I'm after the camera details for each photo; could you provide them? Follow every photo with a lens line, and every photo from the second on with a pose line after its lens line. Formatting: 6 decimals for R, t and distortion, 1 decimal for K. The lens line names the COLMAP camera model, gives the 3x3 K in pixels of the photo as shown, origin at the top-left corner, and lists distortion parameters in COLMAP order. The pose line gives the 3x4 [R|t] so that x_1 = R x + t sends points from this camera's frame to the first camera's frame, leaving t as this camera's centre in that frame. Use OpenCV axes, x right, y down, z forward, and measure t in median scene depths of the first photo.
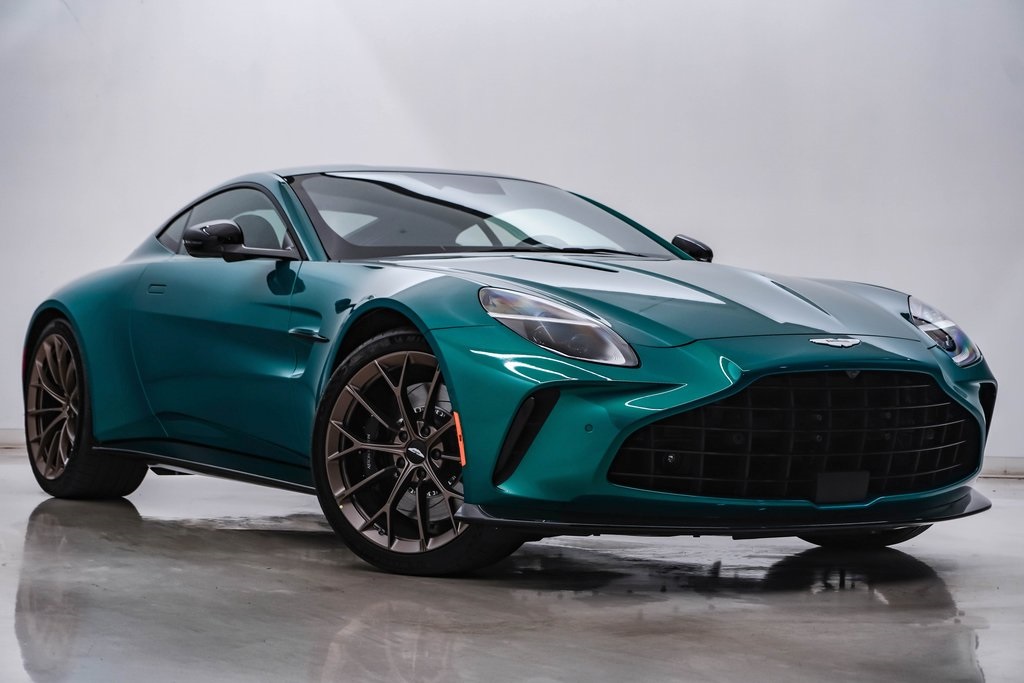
lens RADIAL K [[2140.9, 0, 514.8], [0, 2140.9, 330.1], [0, 0, 1]] dist [0.018138, 0.000000]
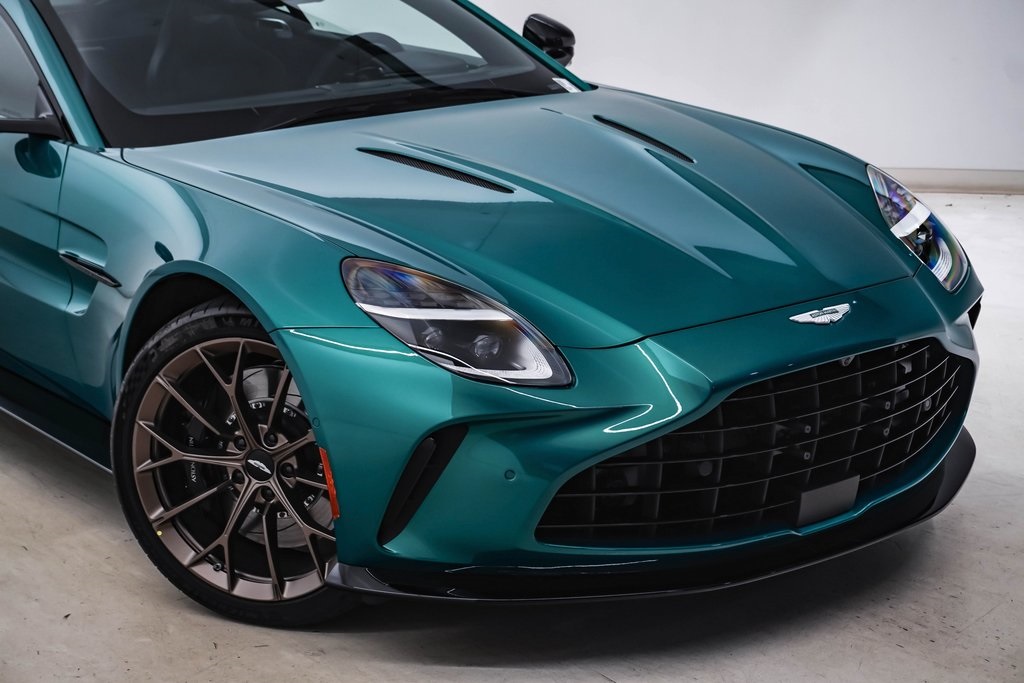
lens RADIAL K [[2140.9, 0, 511.9], [0, 2140.9, 338.7], [0, 0, 1]] dist [0.018138, 0.000000]
pose [[0.989602, -0.053611, 0.133467, -0.056081], [0.019236, 0.968933, 0.246573, -0.167441], [-0.142540, -0.241442, 0.959890, 0.282089]]
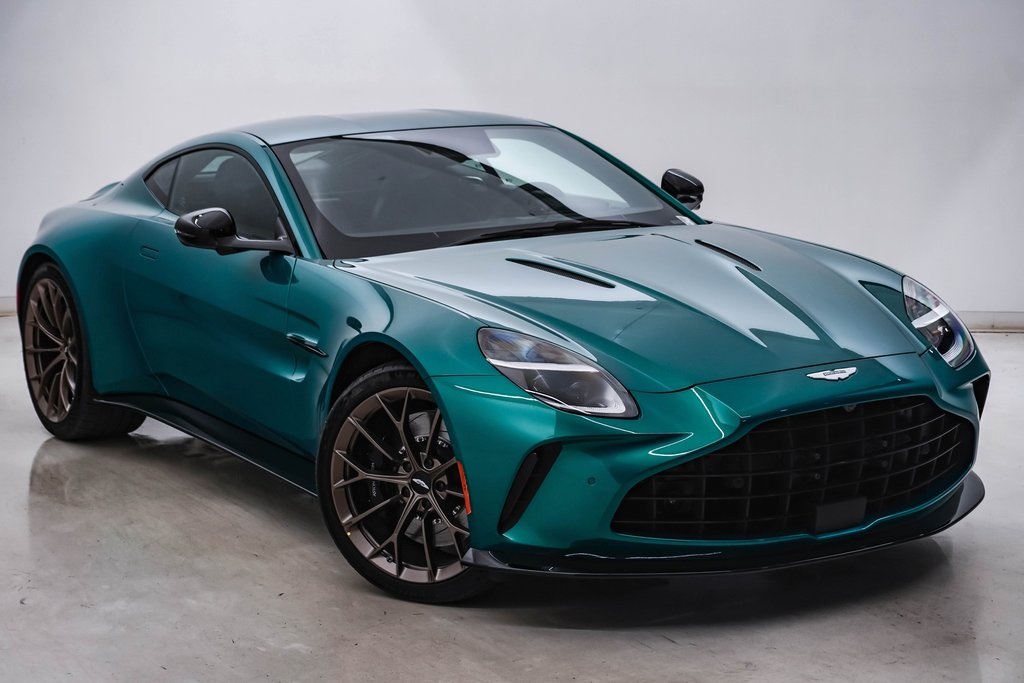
lens RADIAL K [[2140.9, 0, 509.0], [0, 2140.9, 347.2], [0, 0, 1]] dist [0.018138, 0.000000]
pose [[0.999407, -0.034244, 0.003582, -0.005570], [0.033265, 0.987176, 0.156131, -0.163667], [-0.008883, -0.155919, 0.987730, 0.005344]]
